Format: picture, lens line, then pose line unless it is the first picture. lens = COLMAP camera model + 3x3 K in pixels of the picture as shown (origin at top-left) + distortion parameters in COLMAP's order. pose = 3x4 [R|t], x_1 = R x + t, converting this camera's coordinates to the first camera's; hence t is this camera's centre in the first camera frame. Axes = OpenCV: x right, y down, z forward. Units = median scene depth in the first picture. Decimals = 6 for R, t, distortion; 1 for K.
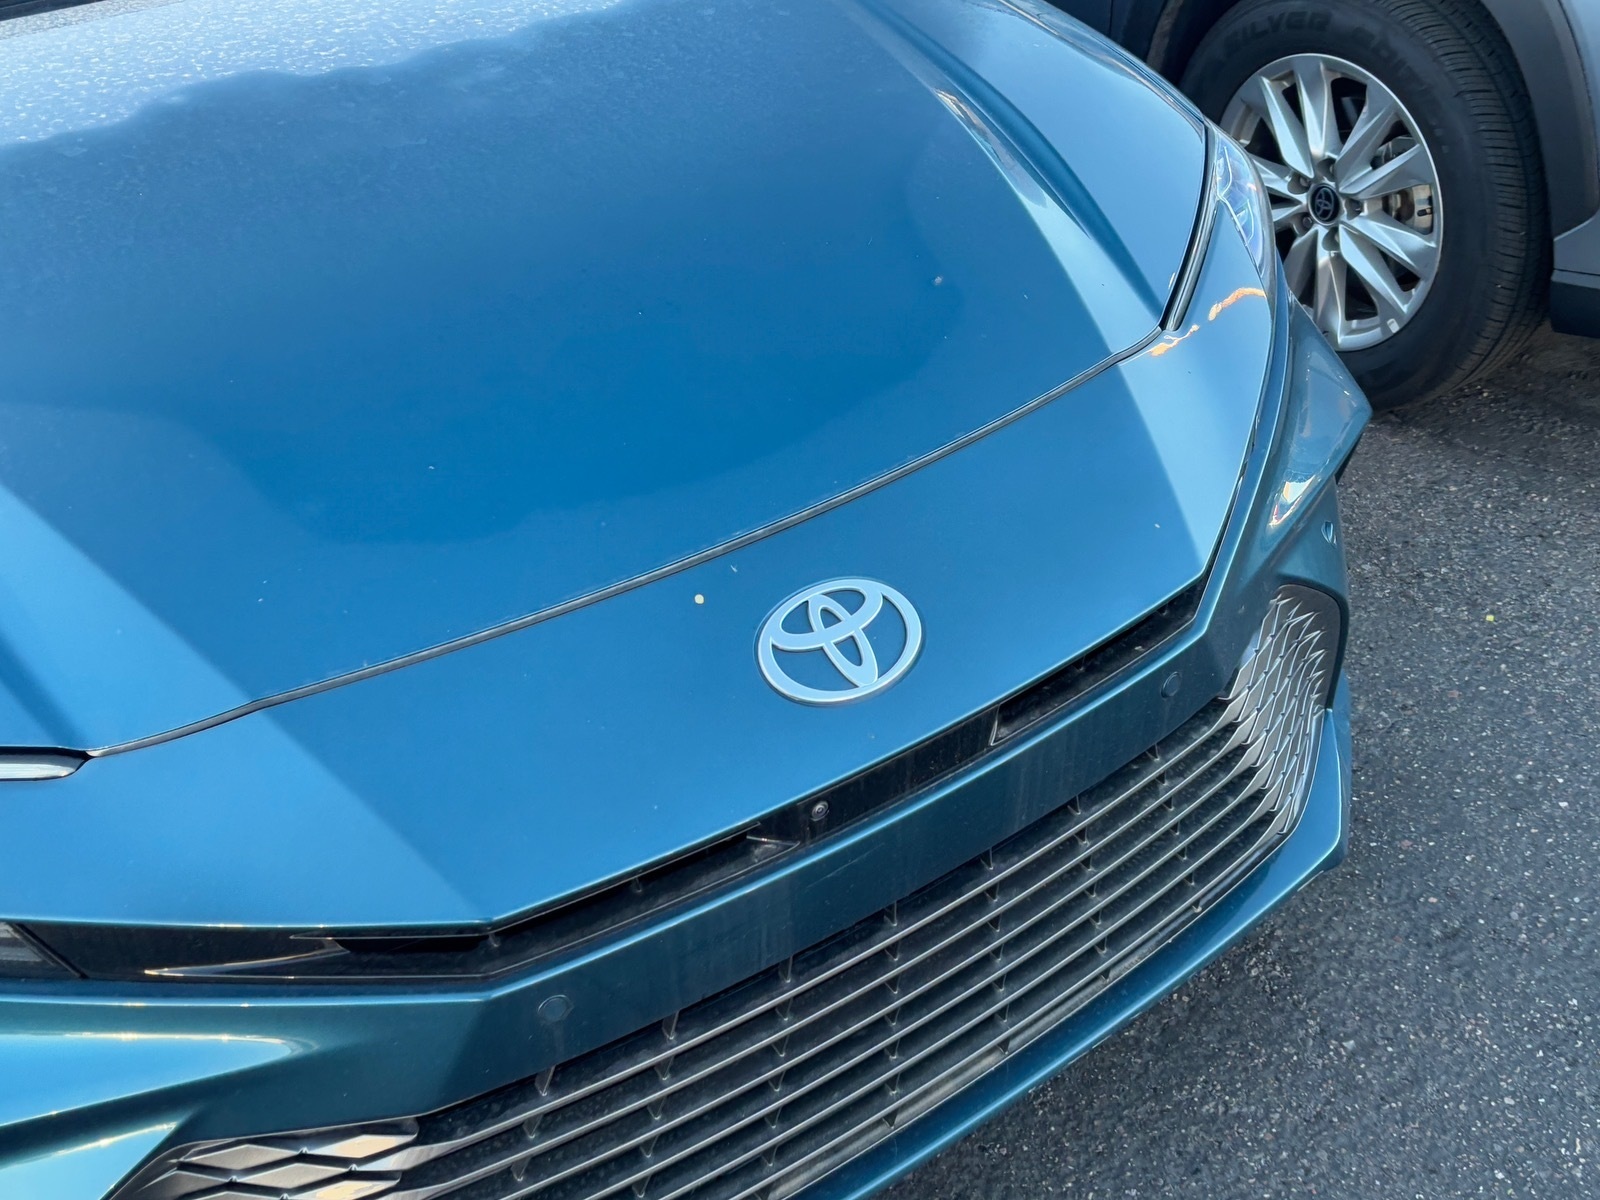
lens RADIAL K [[1837.3, 0, 799.1], [0, 1837.3, 599.0], [0, 0, 1]] dist [-0.022689, 0.000000]
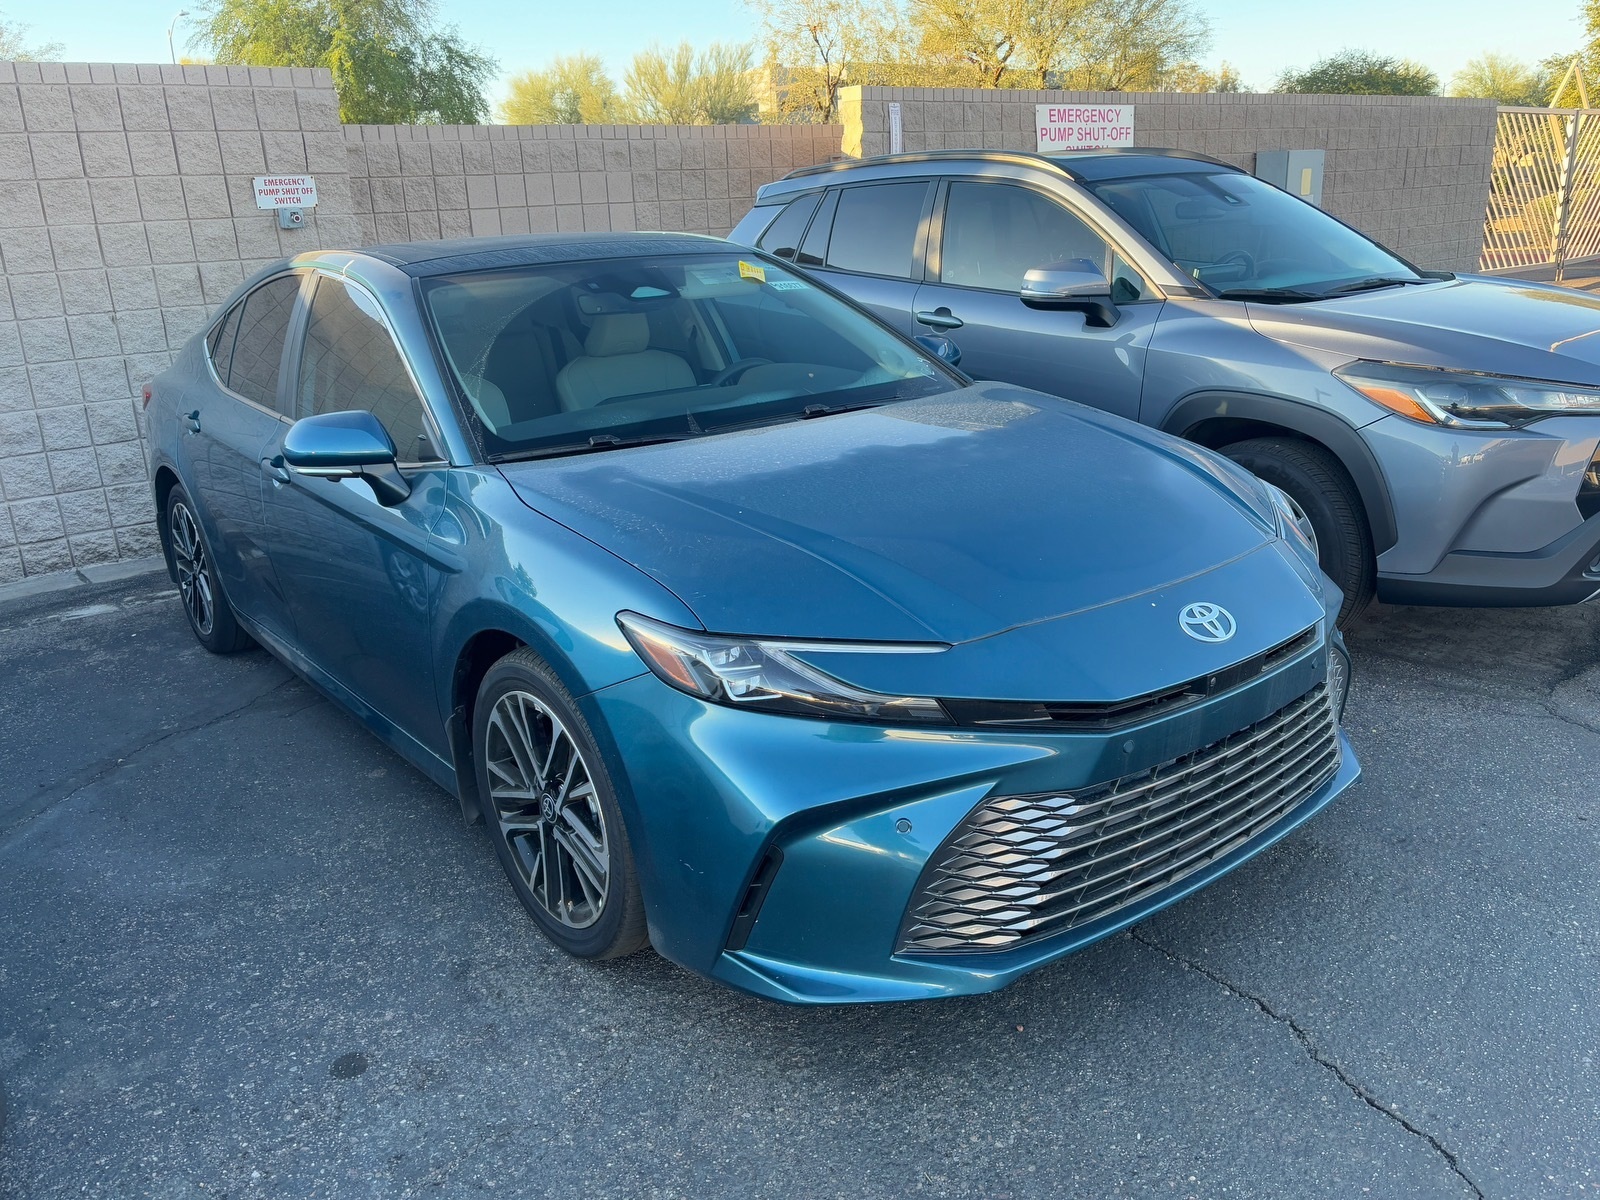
lens RADIAL K [[1256.5, 0, 802.2], [0, 1256.5, 603.2], [0, 0, 1]] dist [0.005736, 0.000695]
pose [[0.998436, 0.007851, 0.055355, -0.630133], [0.007193, 0.963826, -0.266437, 0.453454], [-0.055444, 0.266418, 0.962262, -0.653259]]
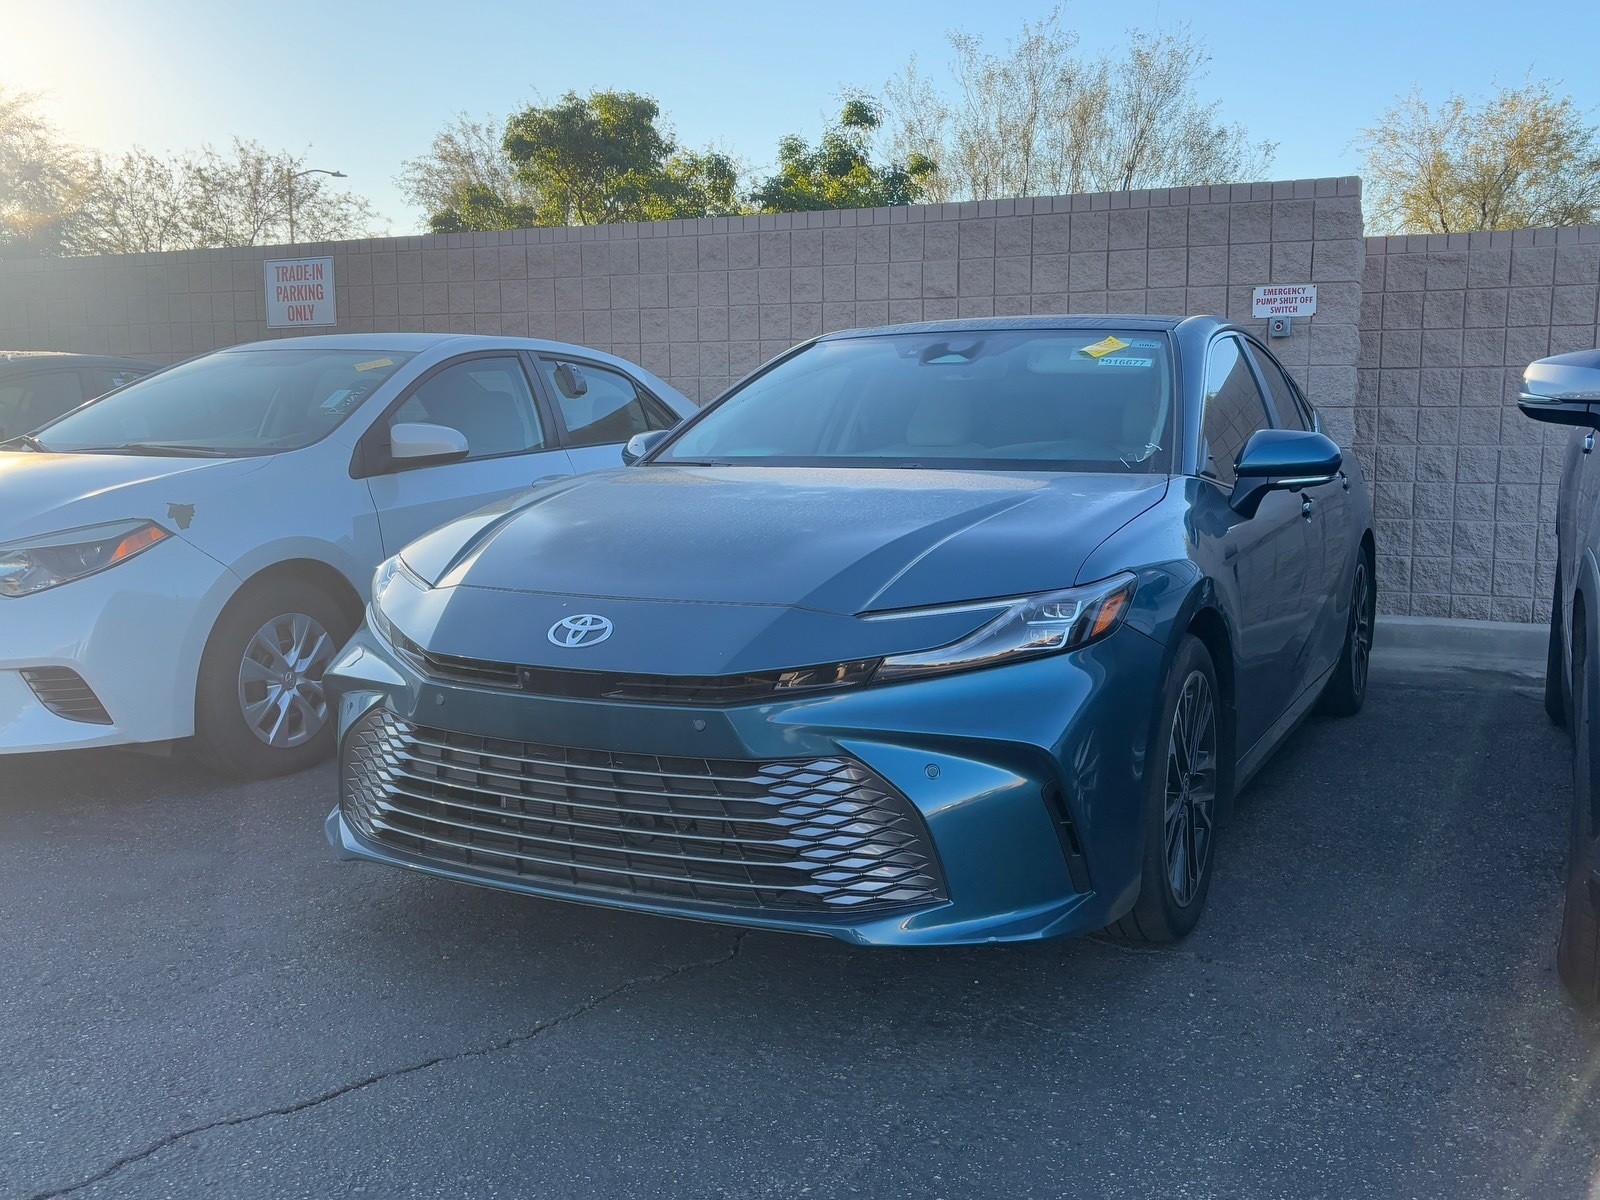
lens RADIAL K [[1489.3, 0, 799.7], [0, 1489.3, 597.6], [0, 0, 1]] dist [0.004677, 0.000000]
pose [[0.467562, 0.178748, -0.865699, 1.946983], [-0.504035, 0.858445, -0.094978, 0.024657], [0.726178, 0.480751, 0.491472, 0.169795]]
